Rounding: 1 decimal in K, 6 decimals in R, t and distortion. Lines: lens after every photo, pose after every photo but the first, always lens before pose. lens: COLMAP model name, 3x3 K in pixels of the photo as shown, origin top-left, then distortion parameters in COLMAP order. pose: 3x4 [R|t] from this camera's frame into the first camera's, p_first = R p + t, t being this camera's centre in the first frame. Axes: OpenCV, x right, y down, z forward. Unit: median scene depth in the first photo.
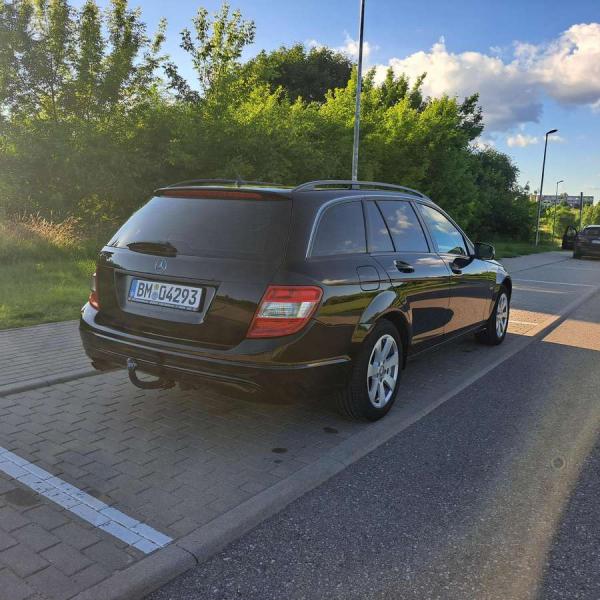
lens RADIAL K [[600.2, 0, 331.0], [0, 600.2, 299.3], [0, 0, 1]] dist [0.109894, -0.122391]
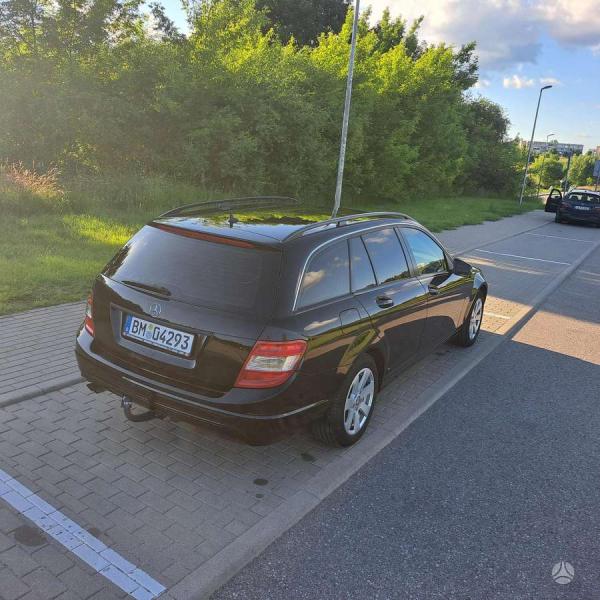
lens RADIAL K [[600.2, 0, 331.0], [0, 600.2, 299.3], [0, 0, 1]] dist [0.109894, -0.122391]
pose [[0.998408, 0.045905, 0.032776, -0.002128], [-0.049419, 0.992020, 0.115989, -0.050187], [-0.027190, -0.117424, 0.992710, -0.014389]]
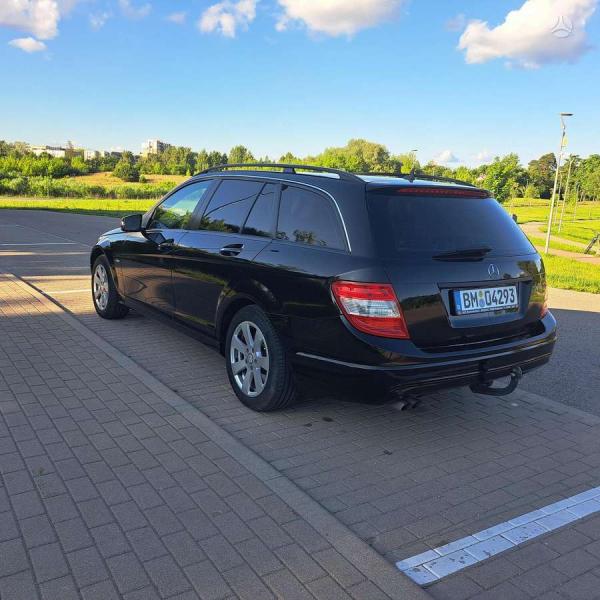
lens RADIAL K [[580.4, 0, 300.0], [0, 580.4, 300.0], [0, 0, 1]] dist [0.080280, -0.102977]
pose [[0.378871, -0.191629, 0.905392, -0.300807], [0.098254, 0.981127, 0.166543, -0.046989], [-0.920219, 0.025860, 0.390548, 0.218010]]
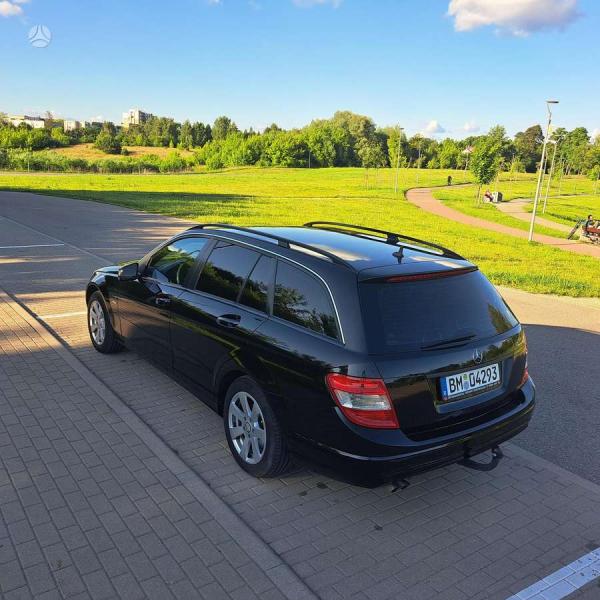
lens RADIAL K [[582.7, 0, 296.5], [0, 582.7, 303.7], [0, 0, 1]] dist [0.038757, -0.013233]
pose [[0.361144, -0.242501, 0.900427, -0.304385], [0.098654, 0.970112, 0.221700, -0.094361], [-0.927277, 0.008765, 0.374274, 0.215967]]
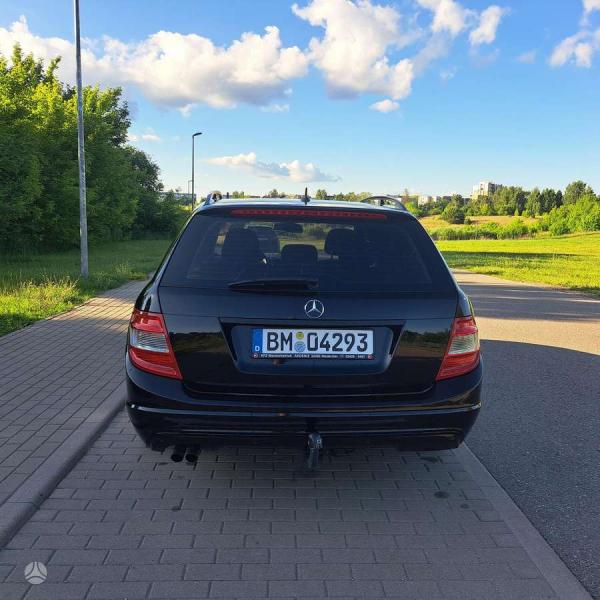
lens RADIAL K [[570.9, 0, 312.0], [0, 570.9, 301.8], [0, 0, 1]] dist [0.157748, -0.163370]
pose [[0.795791, -0.102074, 0.596906, -0.173018], [0.089063, 0.994701, 0.051361, -0.024344], [-0.598986, 0.012290, 0.800666, 0.095346]]
